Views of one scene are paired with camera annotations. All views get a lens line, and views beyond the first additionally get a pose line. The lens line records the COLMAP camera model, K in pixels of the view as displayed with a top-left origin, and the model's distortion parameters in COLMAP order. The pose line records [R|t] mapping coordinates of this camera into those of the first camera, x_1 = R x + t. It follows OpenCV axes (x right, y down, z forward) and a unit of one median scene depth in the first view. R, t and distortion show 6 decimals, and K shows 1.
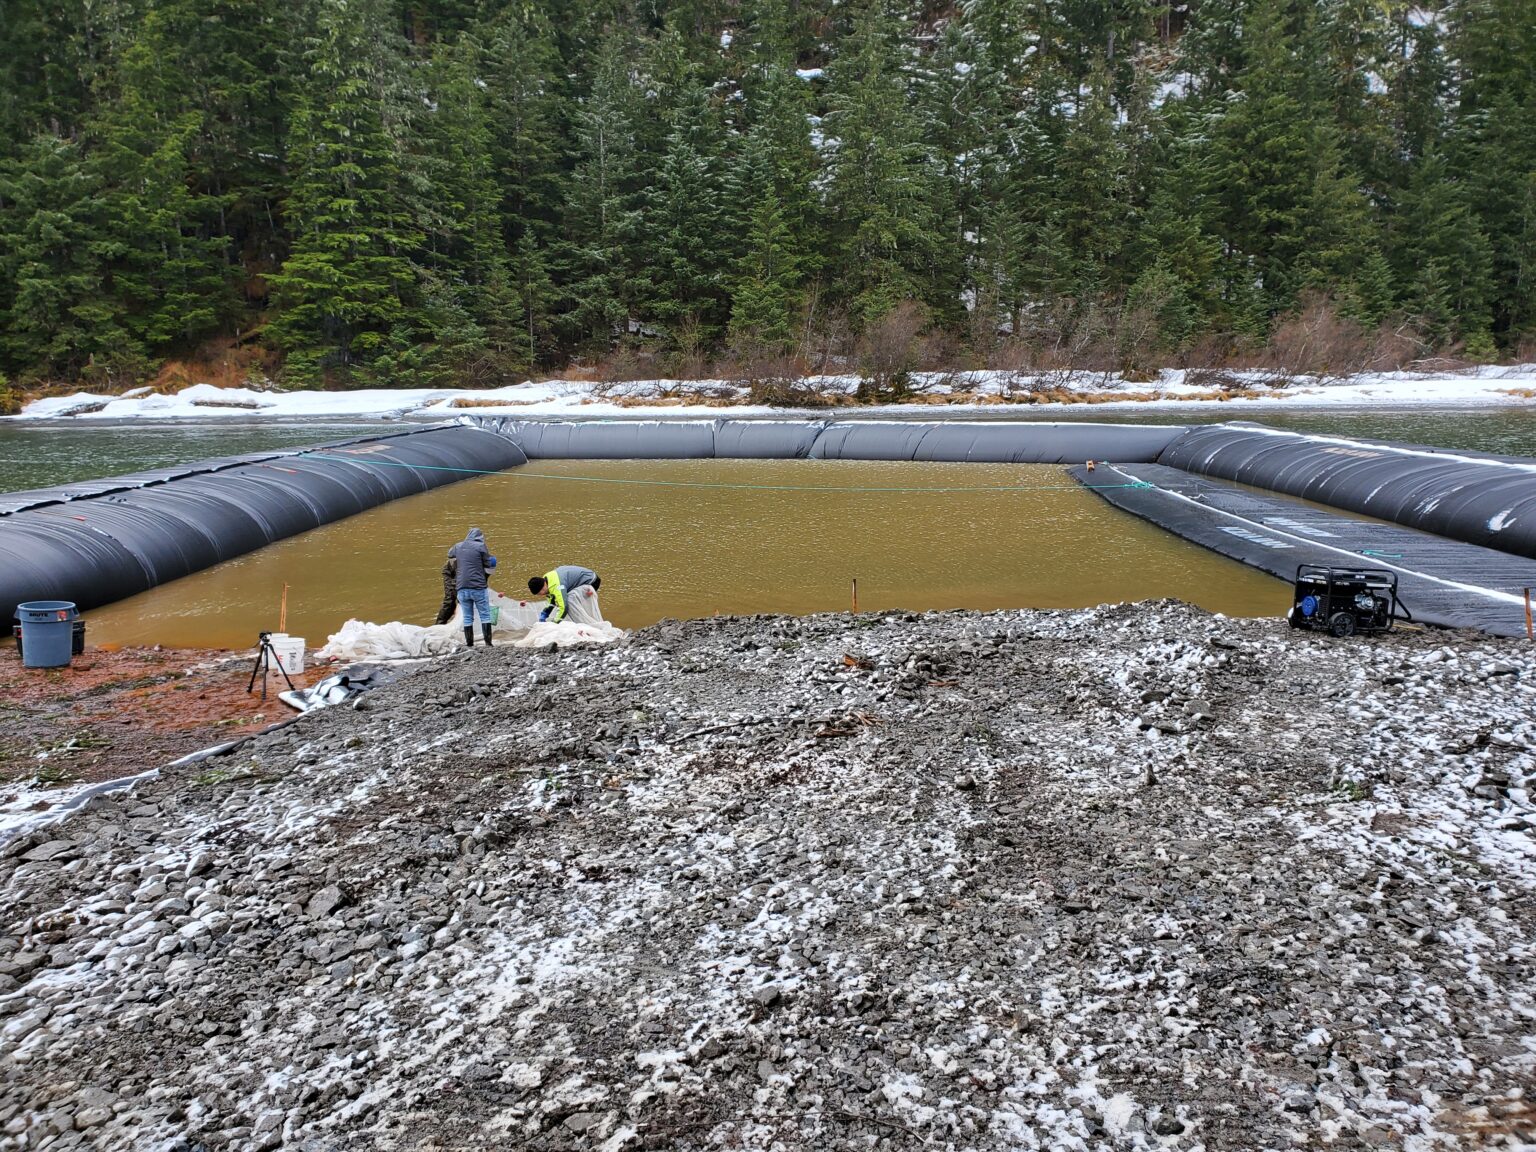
lens RADIAL K [[1276.0, 0, 790.1], [0, 1276.0, 575.2], [0, 0, 1]] dist [-0.002979, -0.003574]
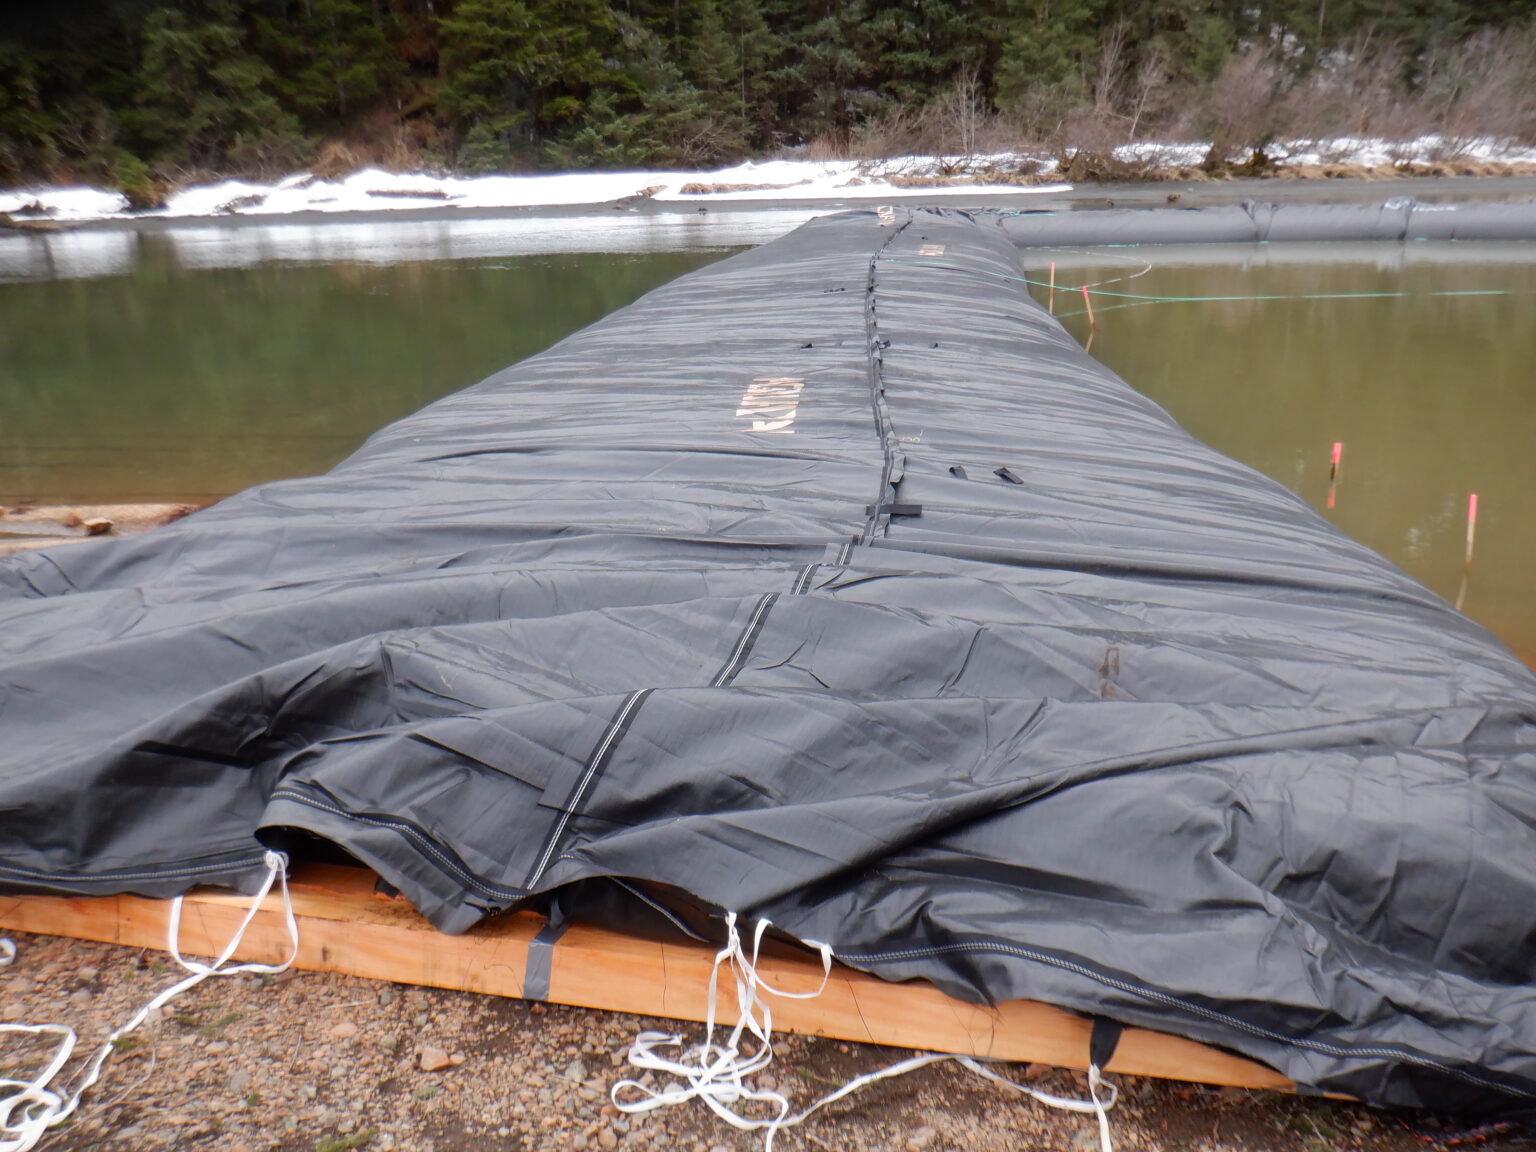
lens RADIAL K [[1276.0, 0, 757.8], [0, 1276.0, 587.9], [0, 0, 1]] dist [-0.002979, -0.003574]
pose [[0.997857, 0.004195, -0.065301, -0.162147], [0.006203, 0.987384, 0.158222, -0.013908], [0.065141, -0.158288, 0.985242, 0.178505]]
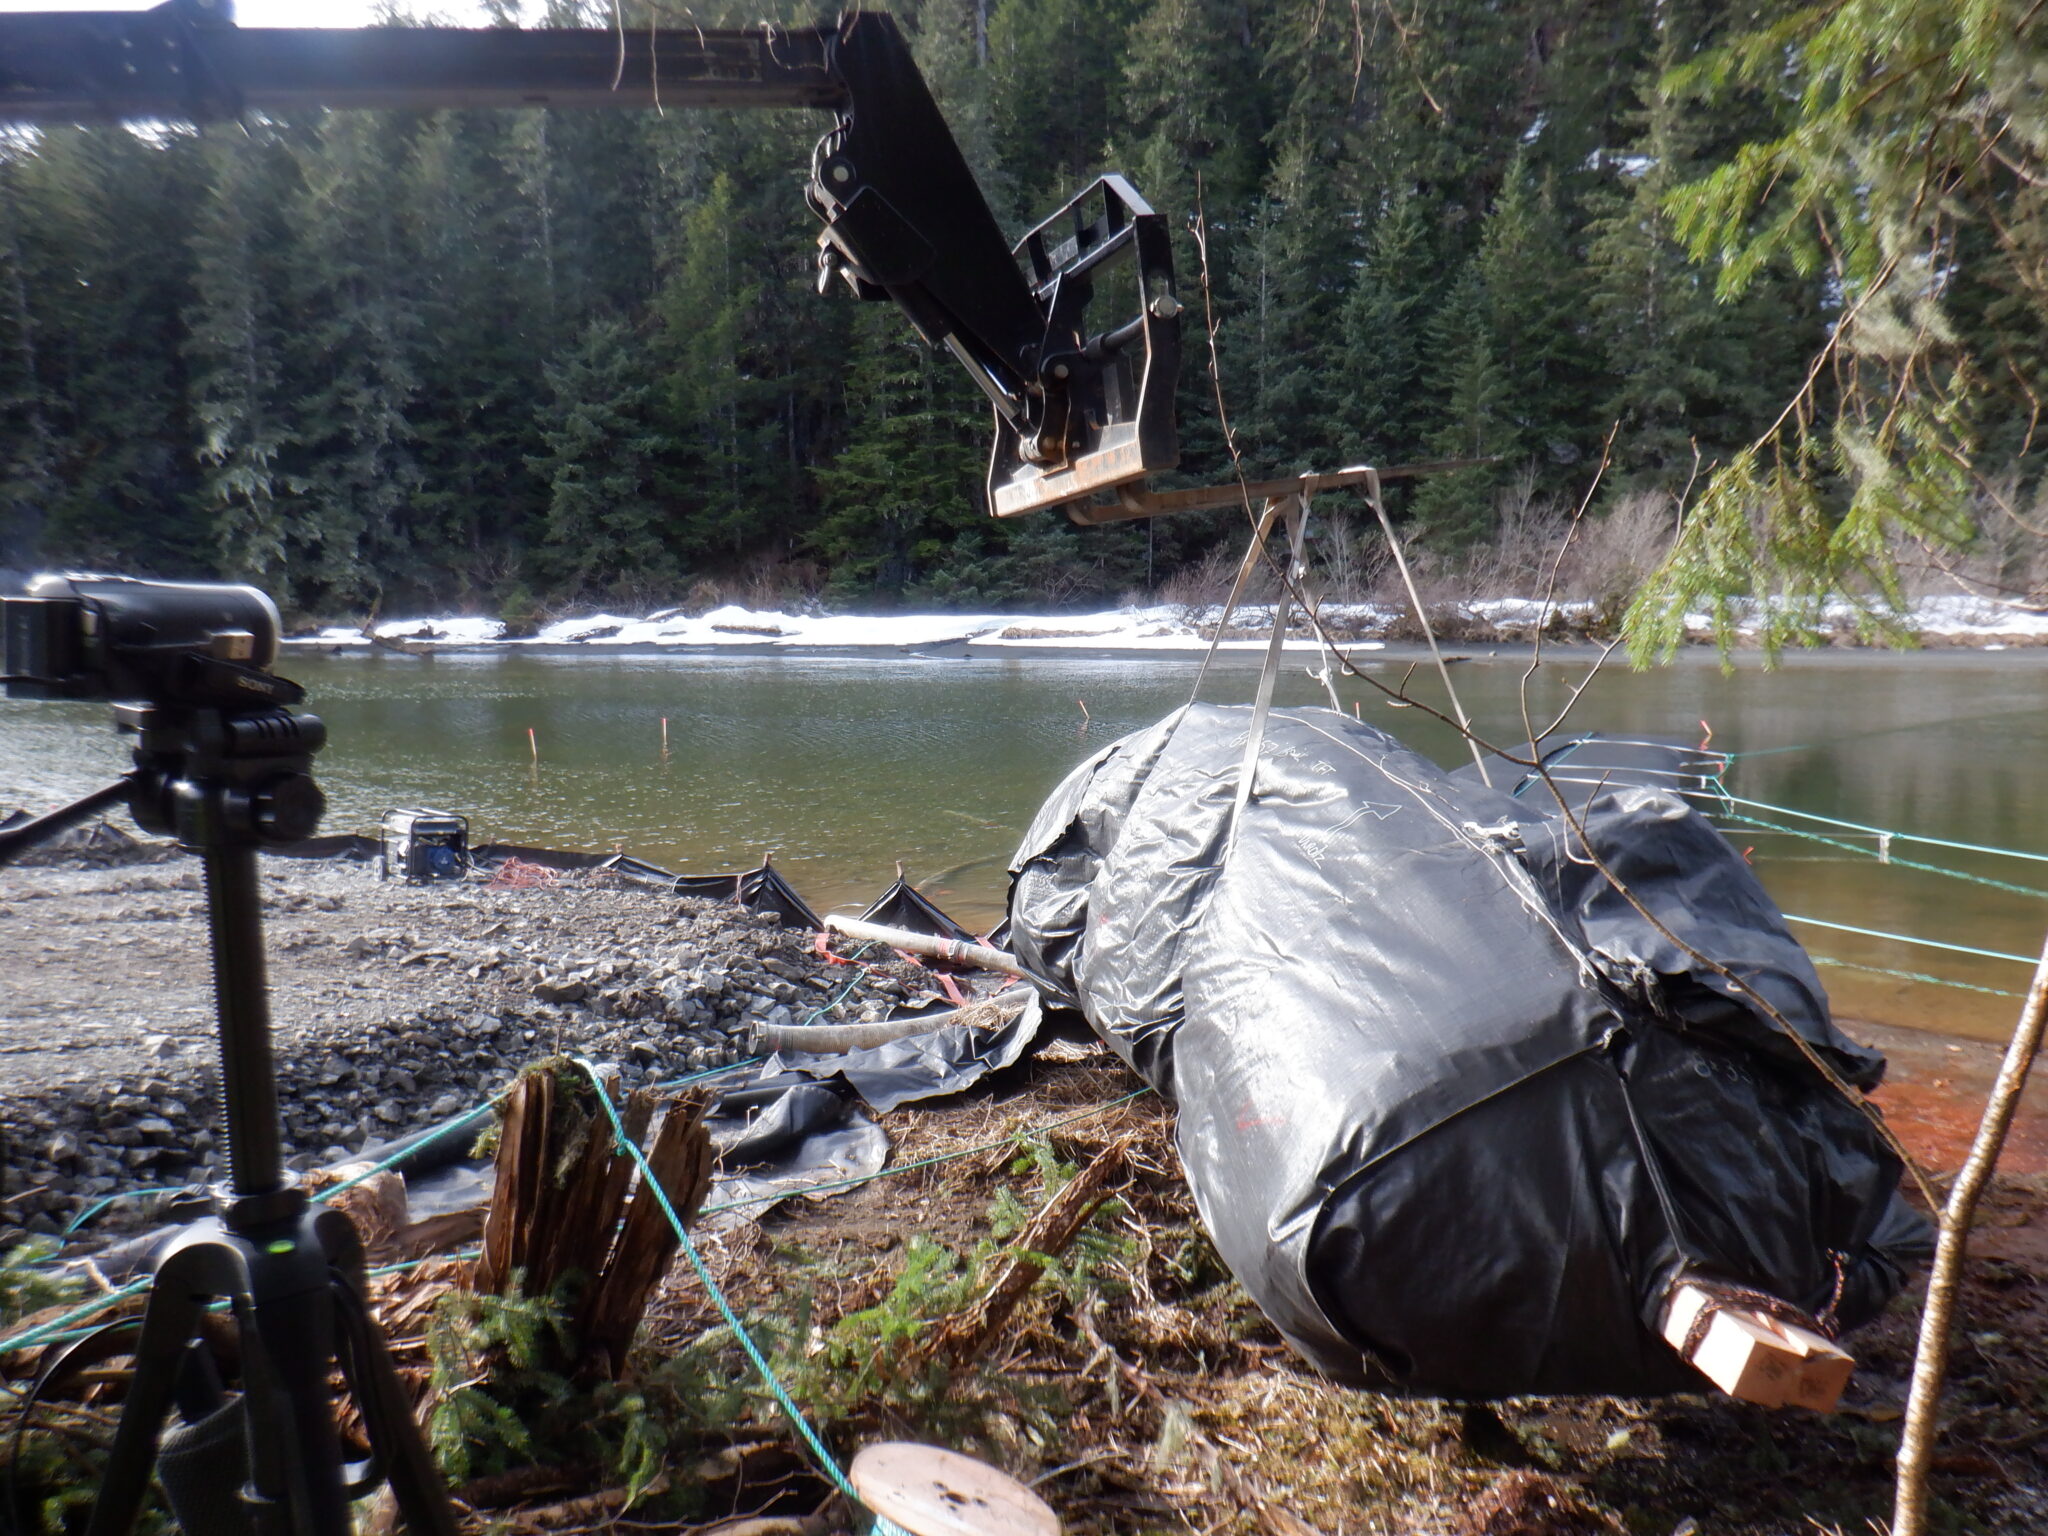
lens RADIAL K [[1701.4, 0, 1022.4], [0, 1701.4, 782.2], [0, 0, 1]] dist [-0.002979, -0.003574]
pose [[0.919796, 0.049748, -0.389231, 0.148674], [-0.066888, 0.997291, -0.030599, -0.012424], [0.386654, 0.054180, 0.920632, 0.055602]]
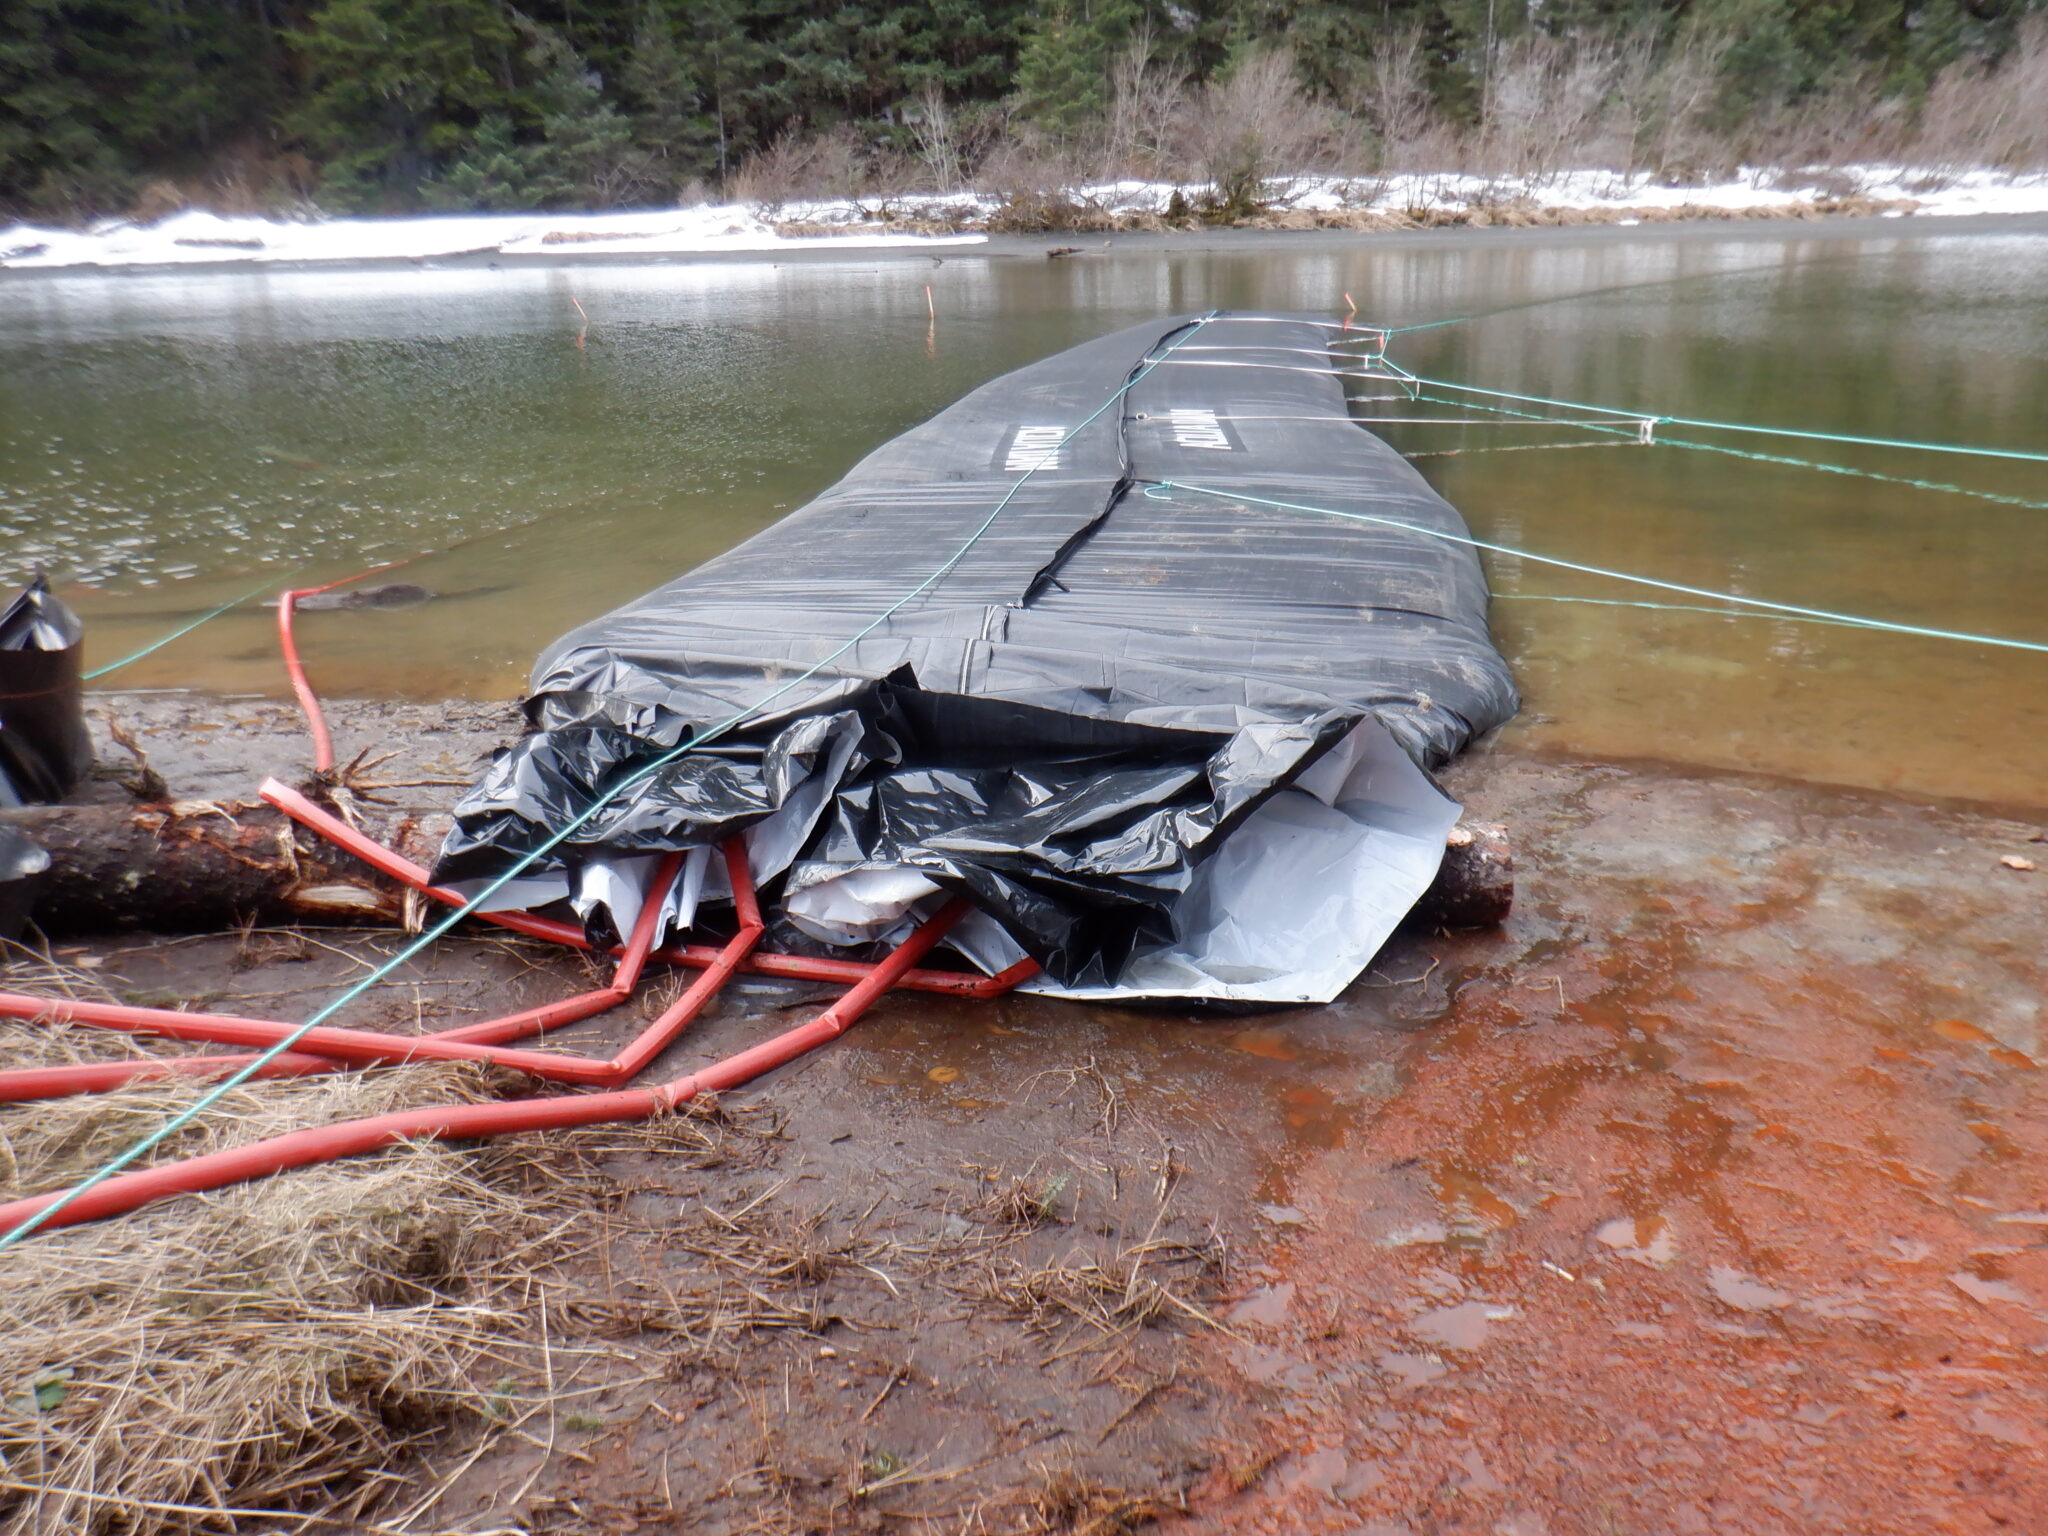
lens RADIAL K [[1701.4, 0, 1032.3], [0, 1701.4, 775.7], [0, 0, 1]] dist [-0.002979, -0.003574]
pose [[0.983278, 0.044989, -0.176465, 0.140084], [-0.014840, 0.985576, 0.168579, -0.013679], [0.181503, -0.163141, 0.969764, 0.159095]]
